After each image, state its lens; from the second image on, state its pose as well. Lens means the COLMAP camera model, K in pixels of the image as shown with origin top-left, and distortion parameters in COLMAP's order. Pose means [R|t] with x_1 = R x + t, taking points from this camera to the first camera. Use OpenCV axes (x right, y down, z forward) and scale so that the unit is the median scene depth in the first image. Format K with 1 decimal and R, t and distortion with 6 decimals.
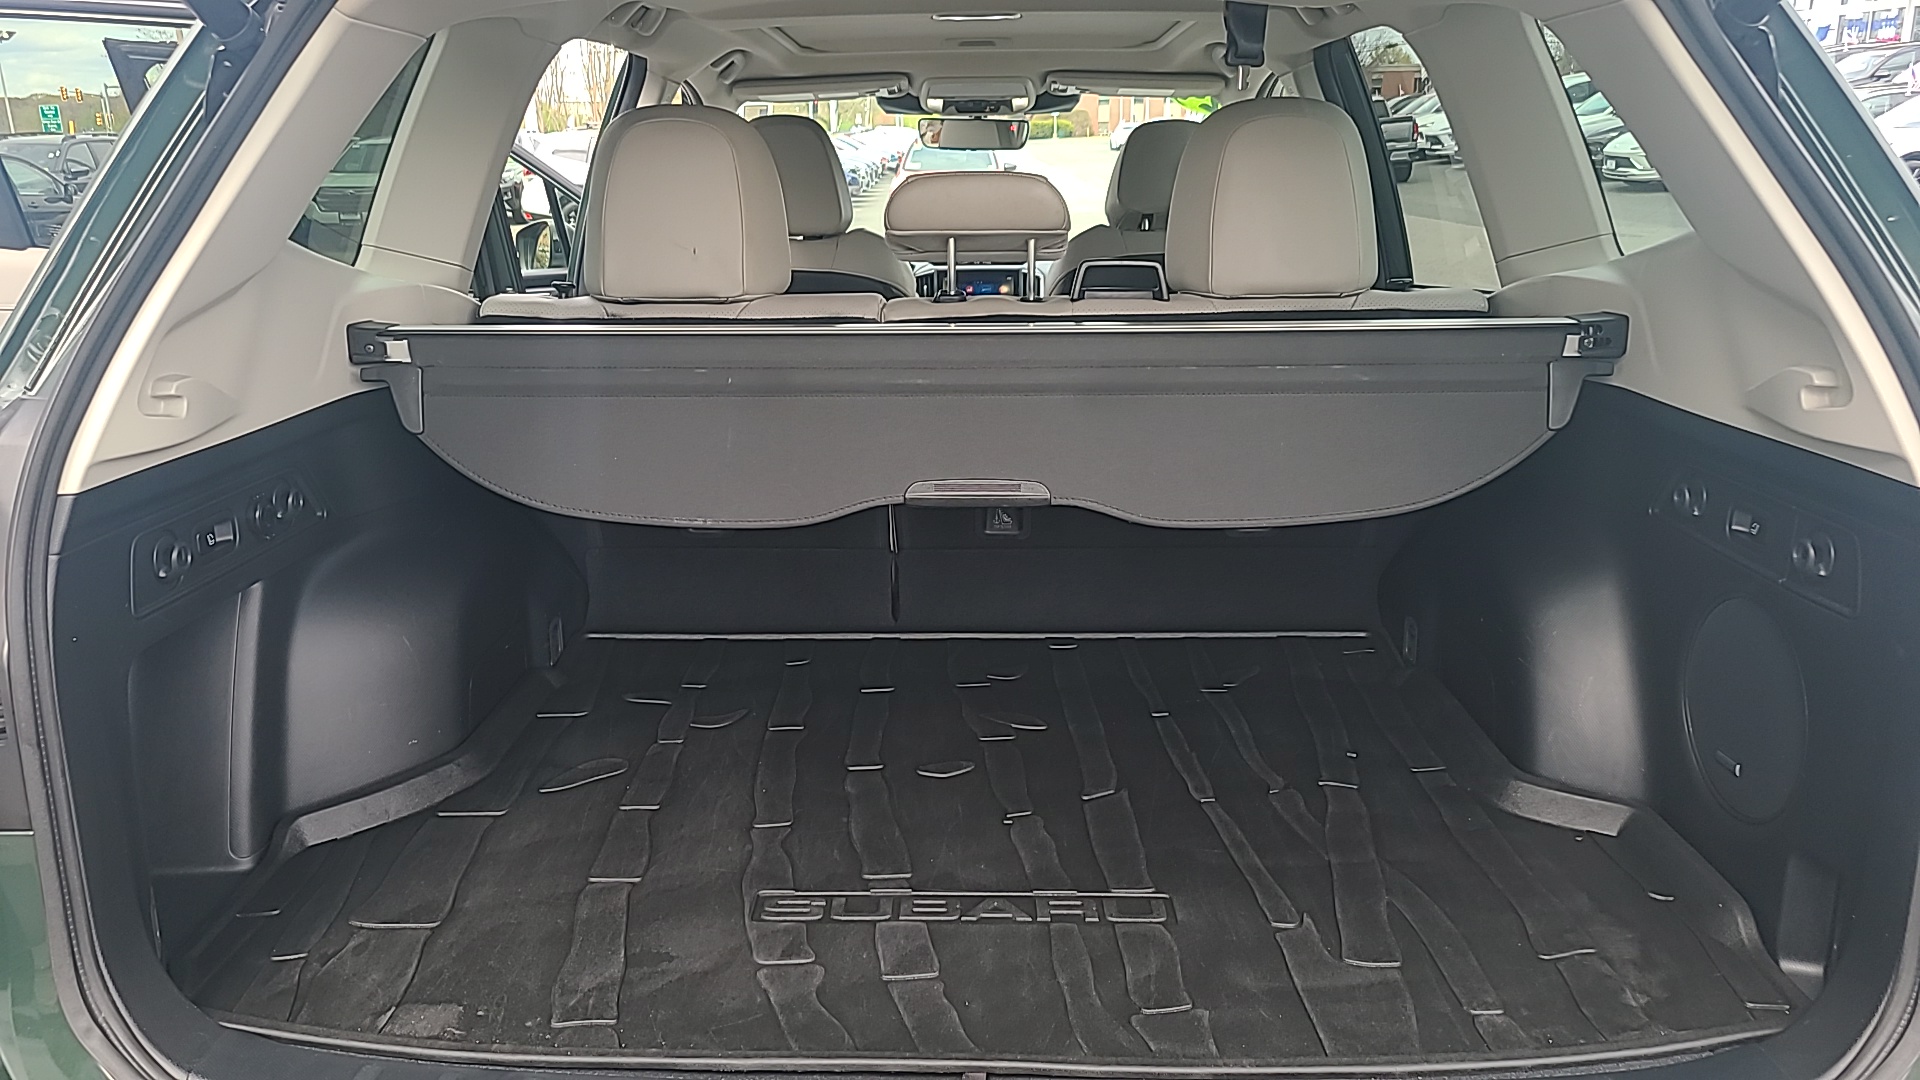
lens RADIAL K [[1425.0, 0, 947.0], [0, 1425.0, 536.6], [0, 0, 1]] dist [0.055074, -0.044015]
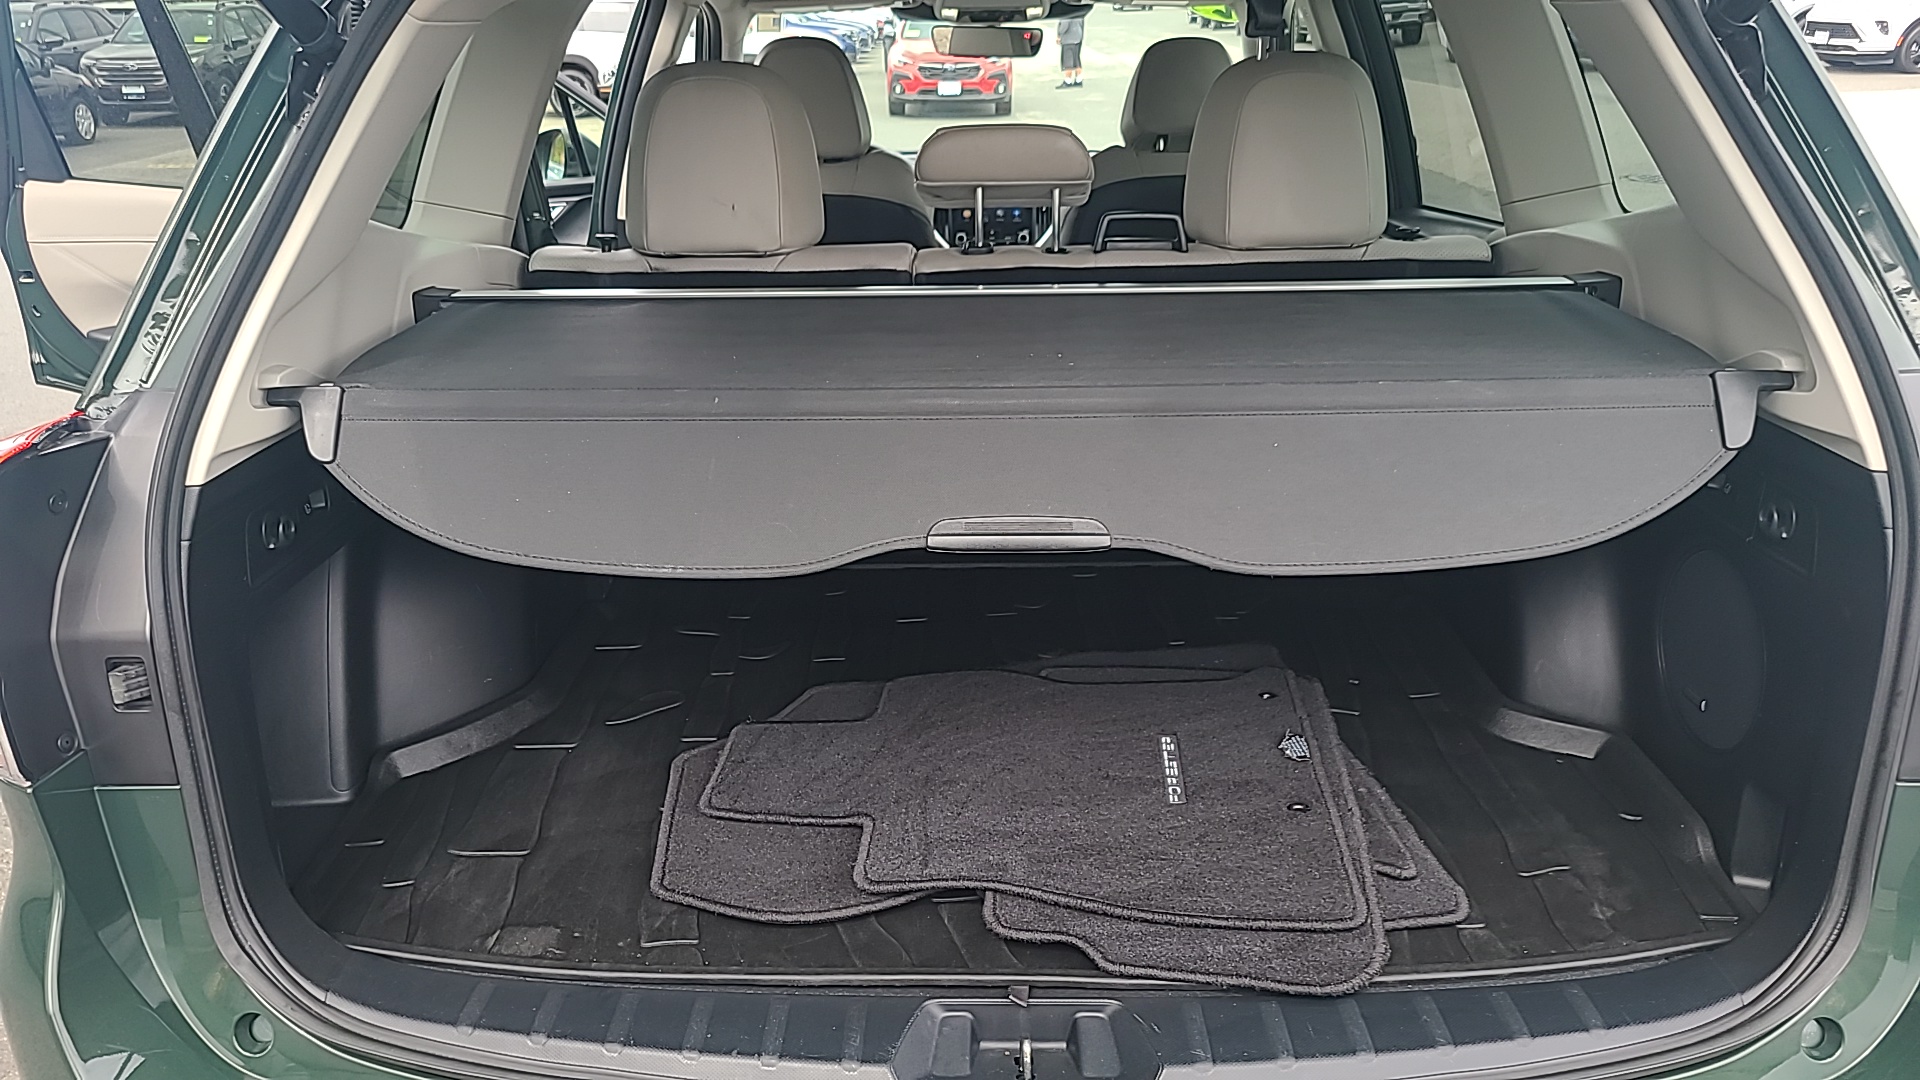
lens RADIAL K [[1445.0, 0, 954.8], [0, 1445.0, 529.3], [0, 0, 1]] dist [0.055040, -0.045235]
pose [[0.999950, -0.007920, 0.006182, -0.032485], [0.007334, 0.995952, 0.089591, -0.081756], [-0.006867, -0.089541, 0.995959, -0.103338]]
